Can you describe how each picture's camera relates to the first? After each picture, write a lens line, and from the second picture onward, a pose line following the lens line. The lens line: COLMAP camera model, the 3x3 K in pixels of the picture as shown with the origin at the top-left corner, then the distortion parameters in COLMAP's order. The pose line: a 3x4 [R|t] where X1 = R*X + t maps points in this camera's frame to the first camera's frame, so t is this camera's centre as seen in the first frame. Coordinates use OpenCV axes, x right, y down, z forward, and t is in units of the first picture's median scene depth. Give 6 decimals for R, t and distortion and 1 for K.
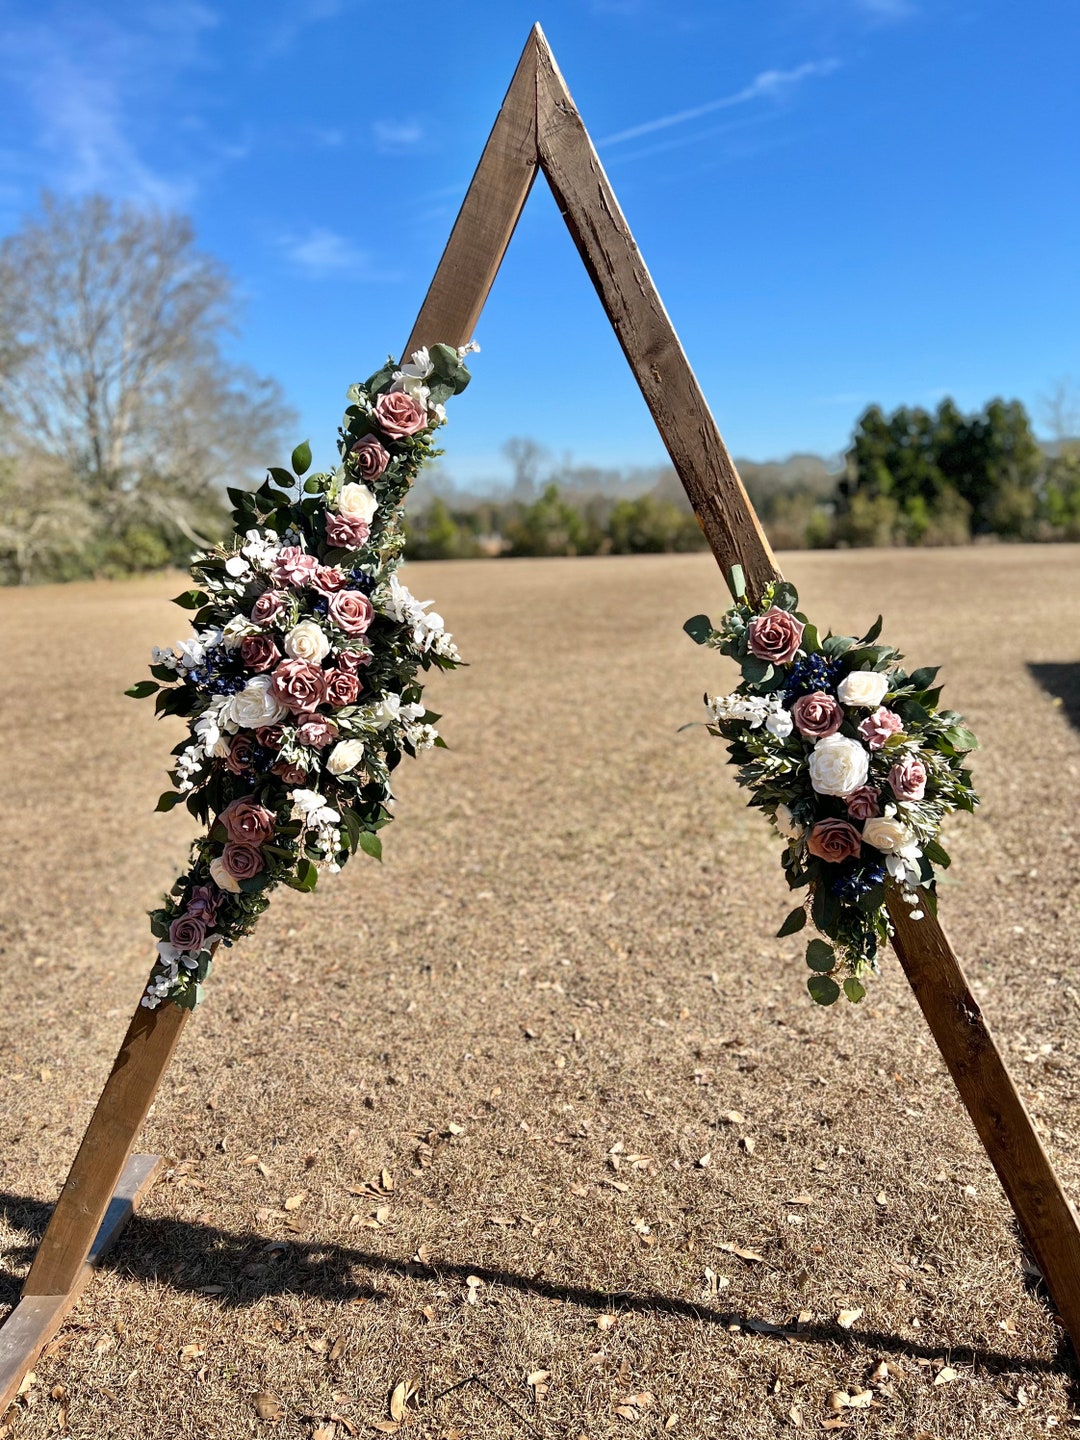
lens RADIAL K [[1060.3, 0, 542.7], [0, 1060.3, 746.8], [0, 0, 1]] dist [0.053726, -0.061261]
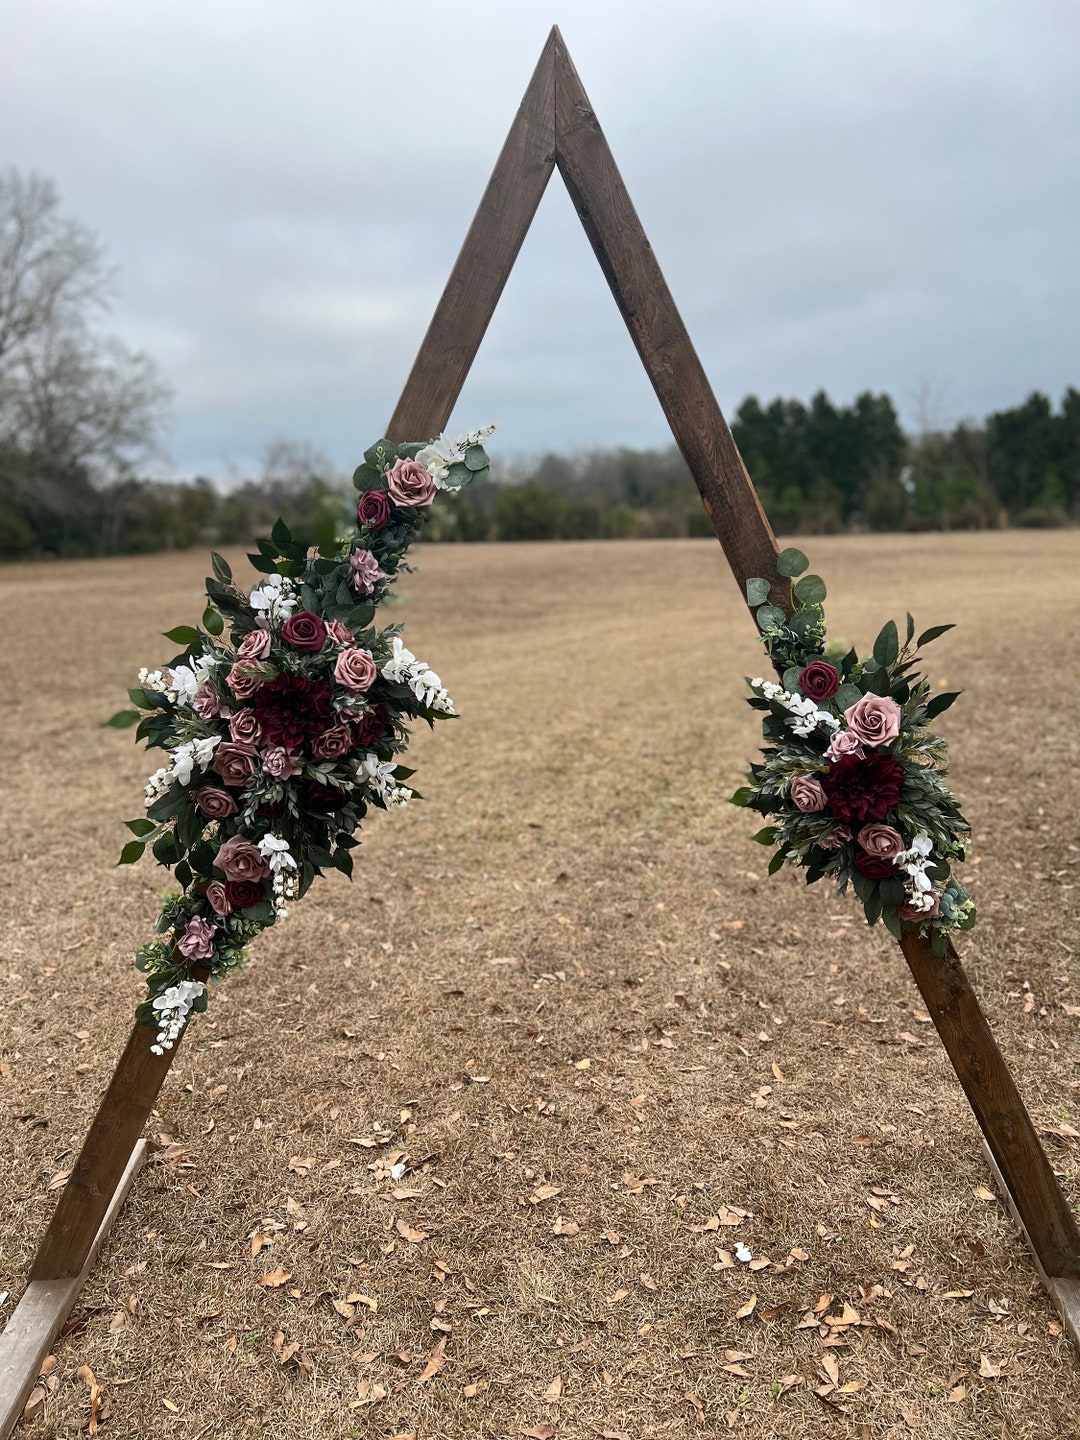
lens RADIAL K [[1060.3, 0, 542.7], [0, 1060.3, 746.8], [0, 0, 1]] dist [0.053726, -0.061261]
pose [[0.994377, -0.014752, 0.104869, -0.096819], [0.013364, 0.999814, 0.013923, 0.007492], [-0.105055, -0.012443, 0.994389, -0.030073]]
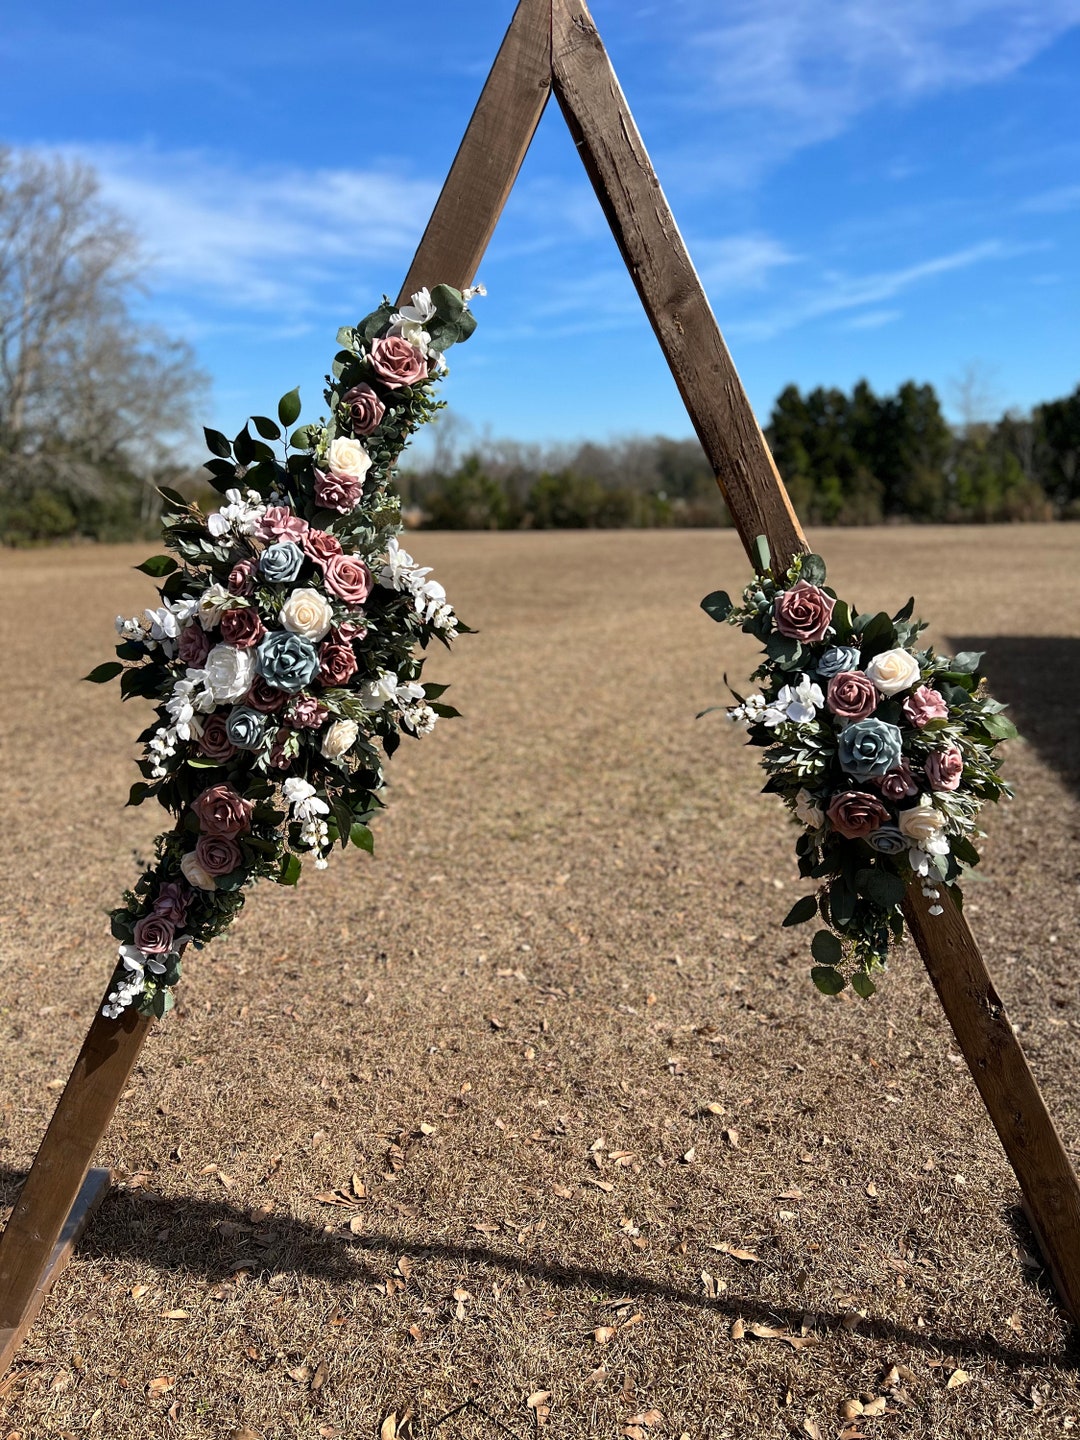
lens RADIAL K [[1060.3, 0, 542.7], [0, 1060.3, 746.8], [0, 0, 1]] dist [0.053726, -0.061261]
pose [[0.997221, -0.000535, 0.074496, -0.057393], [-0.001226, 0.999721, 0.023591, -0.005557], [-0.074488, -0.023617, 0.996942, 0.060166]]
